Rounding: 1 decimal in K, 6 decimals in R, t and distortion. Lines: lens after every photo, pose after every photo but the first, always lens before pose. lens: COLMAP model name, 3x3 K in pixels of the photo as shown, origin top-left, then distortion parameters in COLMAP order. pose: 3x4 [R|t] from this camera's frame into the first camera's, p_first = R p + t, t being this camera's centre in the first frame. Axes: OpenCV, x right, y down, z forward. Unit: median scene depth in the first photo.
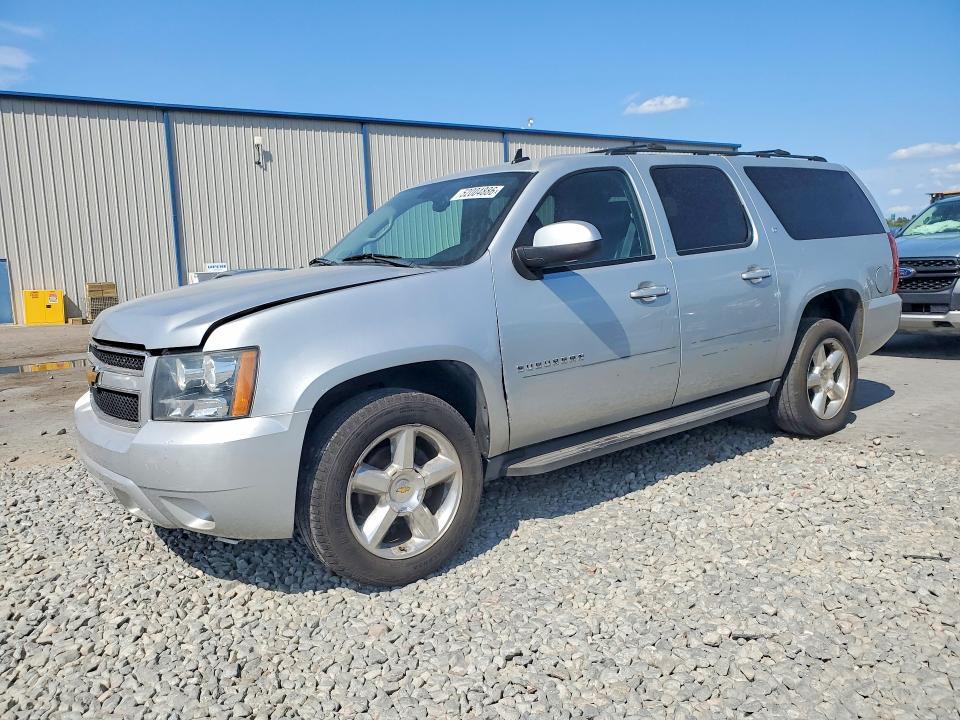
lens RADIAL K [[750.4, 0, 485.3], [0, 750.4, 359.0], [0, 0, 1]] dist [-0.054731, 0.105957]
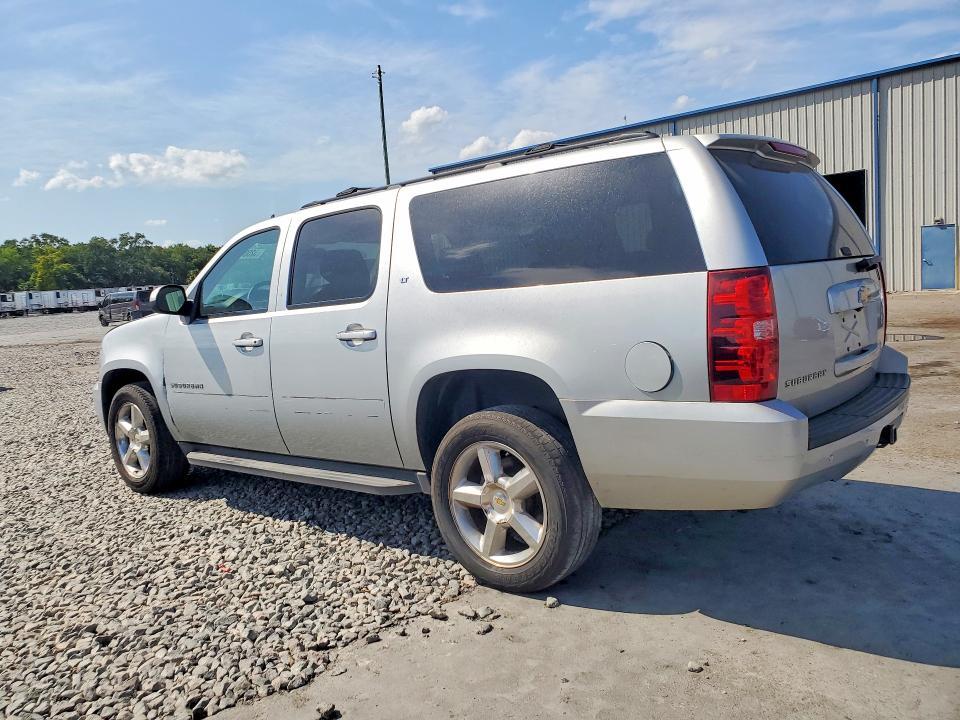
lens RADIAL K [[750.4, 0, 485.3], [0, 750.4, 359.0], [0, 0, 1]] dist [-0.054731, 0.105957]
pose [[0.245085, 0.135274, -0.960018, 1.236216], [-0.072314, 0.990010, 0.121039, -0.202199], [0.966801, 0.039758, 0.252419, 0.959852]]
